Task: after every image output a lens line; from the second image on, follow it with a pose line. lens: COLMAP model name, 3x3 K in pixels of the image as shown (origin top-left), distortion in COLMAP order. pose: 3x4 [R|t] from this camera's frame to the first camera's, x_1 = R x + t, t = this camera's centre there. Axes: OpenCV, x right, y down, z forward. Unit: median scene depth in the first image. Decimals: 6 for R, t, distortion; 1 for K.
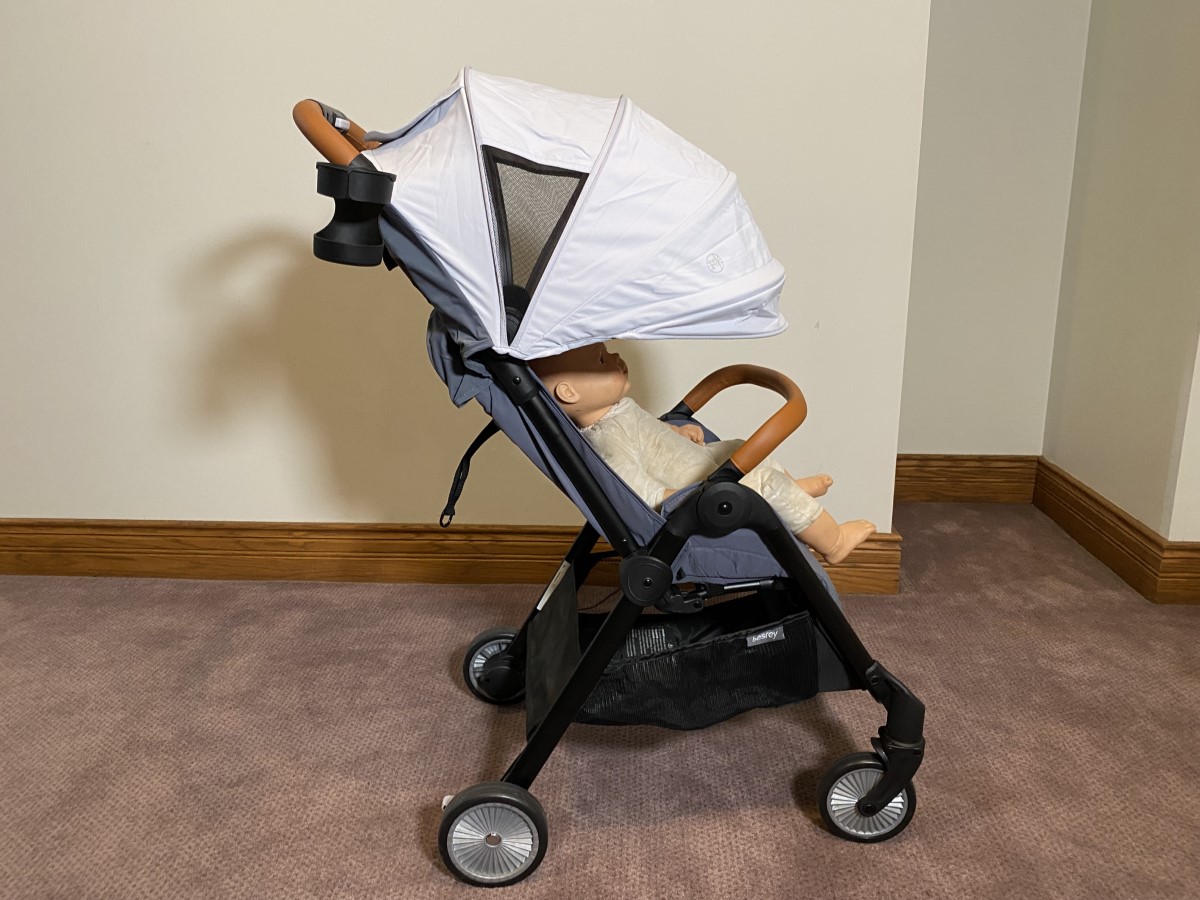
lens RADIAL K [[907.6, 0, 610.6], [0, 907.6, 449.7], [0, 0, 1]] dist [0.023733, -0.016872]
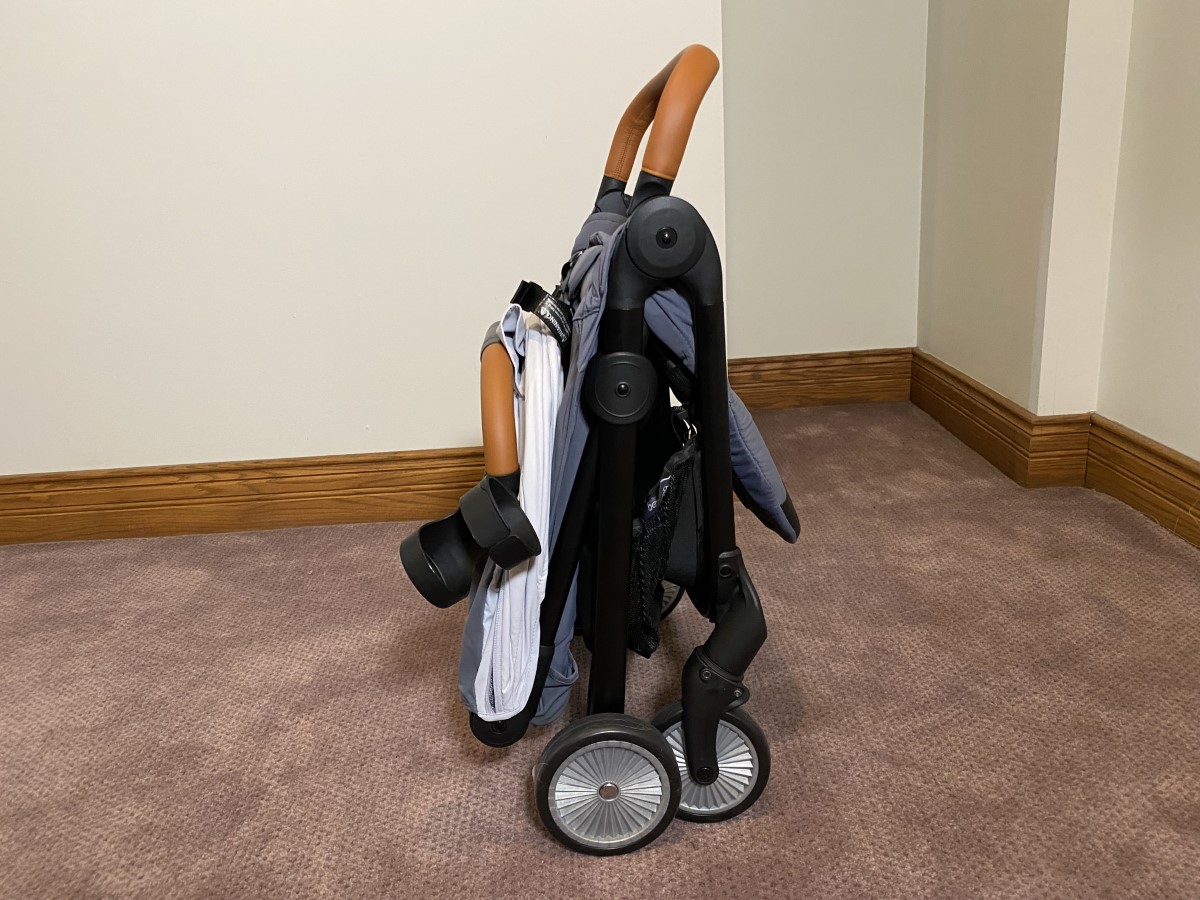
lens RADIAL K [[907.6, 0, 592.7], [0, 907.6, 448.1], [0, 0, 1]] dist [0.023733, -0.016872]
pose [[0.996253, -0.076431, 0.040465, 0.165958], [0.074814, 0.996392, 0.040075, 0.073017], [-0.043382, -0.036898, 0.998377, 0.157255]]
